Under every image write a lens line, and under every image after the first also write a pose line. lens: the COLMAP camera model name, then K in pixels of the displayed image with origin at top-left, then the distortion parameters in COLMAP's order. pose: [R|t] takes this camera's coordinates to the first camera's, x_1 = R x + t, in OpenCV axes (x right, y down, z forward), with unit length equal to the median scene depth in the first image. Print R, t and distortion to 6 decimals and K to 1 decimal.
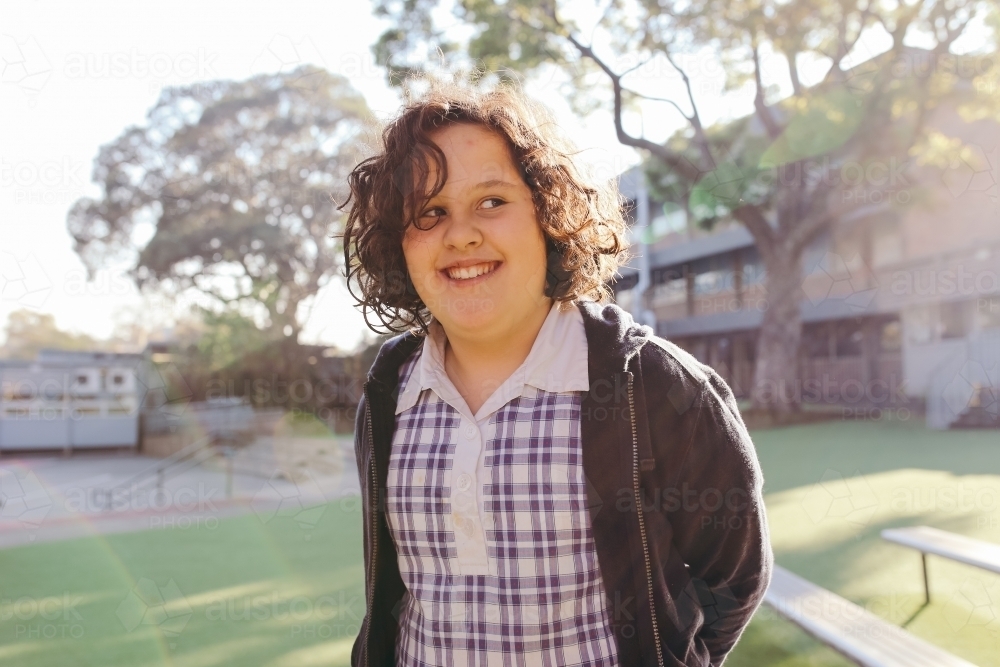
lens RADIAL K [[864.7, 0, 503.5], [0, 864.7, 320.9], [0, 0, 1]] dist [-0.059740, 0.005388]
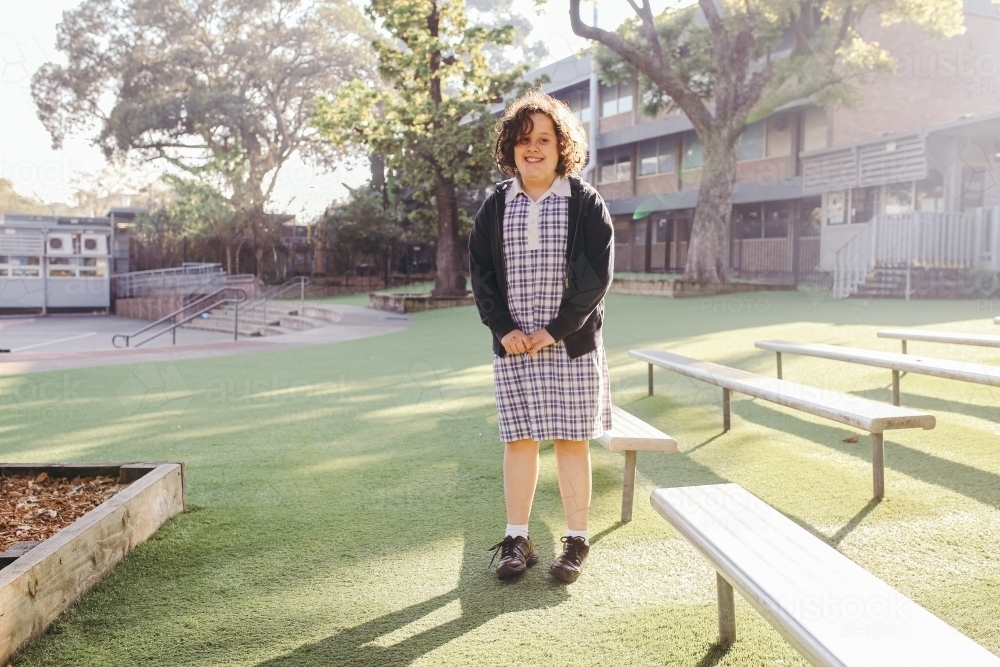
lens RADIAL K [[936.5, 0, 502.7], [0, 936.5, 312.3], [0, 0, 1]] dist [-0.065994, 0.096309]
pose [[0.997442, 0.016092, 0.069651, -0.028025], [-0.024132, 0.992934, 0.116187, 0.008282], [-0.067289, -0.117571, 0.990782, -0.179097]]
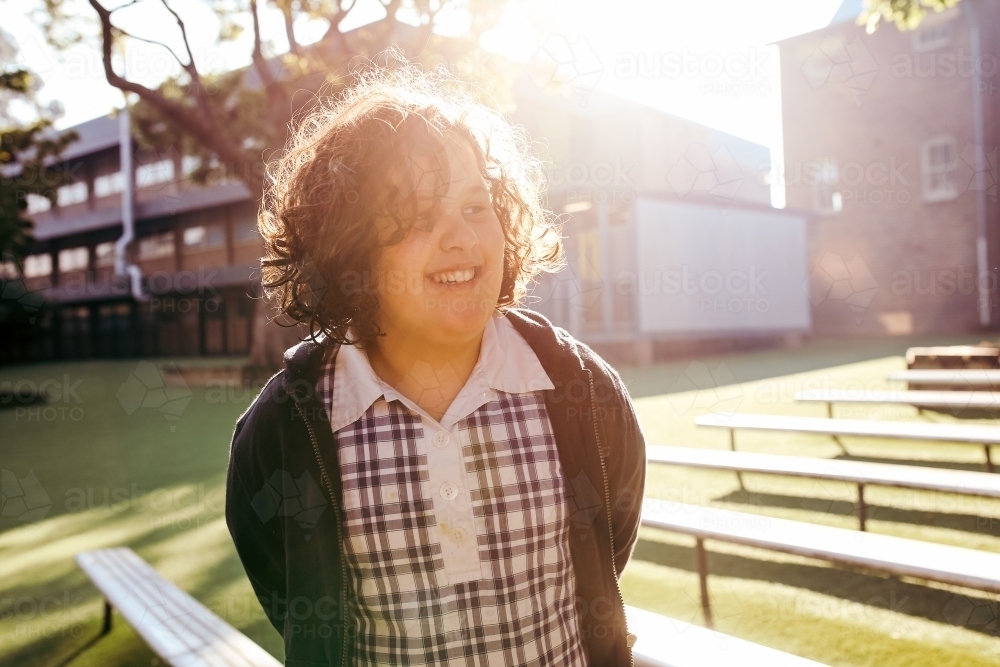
lens RADIAL K [[864.2, 0, 499.4], [0, 864.2, 304.7], [0, 0, 1]] dist [-0.056155, 0.003523]
pose [[0.824607, -0.029124, 0.564956, -0.038797], [0.007911, 0.999170, 0.039962, -0.004676], [-0.565651, -0.028484, 0.824153, 0.011287]]
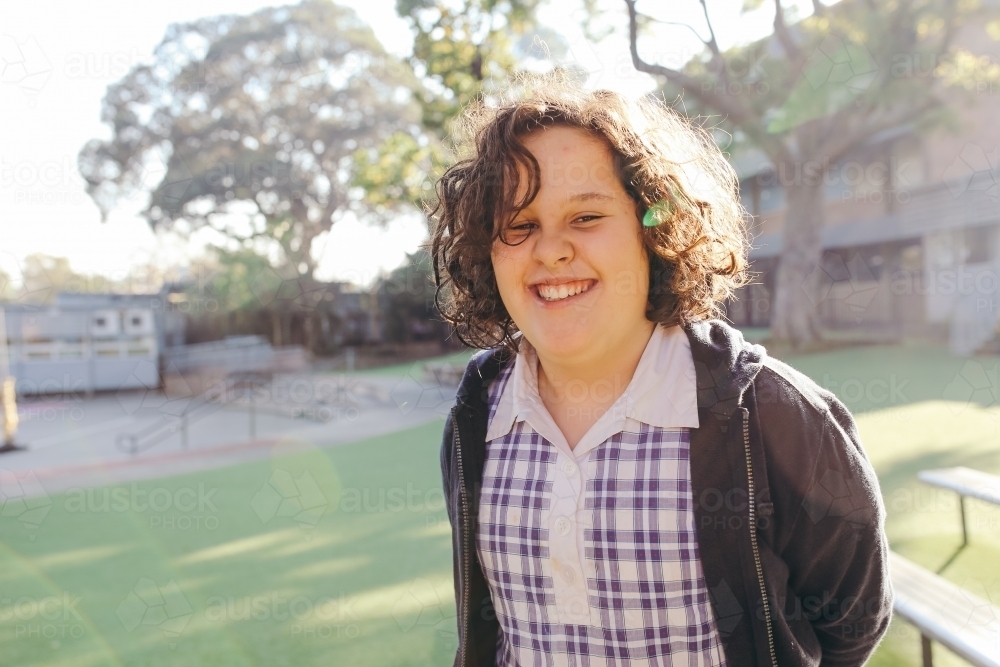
lens RADIAL K [[864.2, 0, 499.4], [0, 864.2, 304.7], [0, 0, 1]] dist [-0.056155, 0.003523]
pose [[0.999624, -0.020176, -0.018594, -0.006293], [0.021355, 0.997619, 0.065580, -0.007502], [0.017227, -0.065952, 0.997674, 0.007430]]
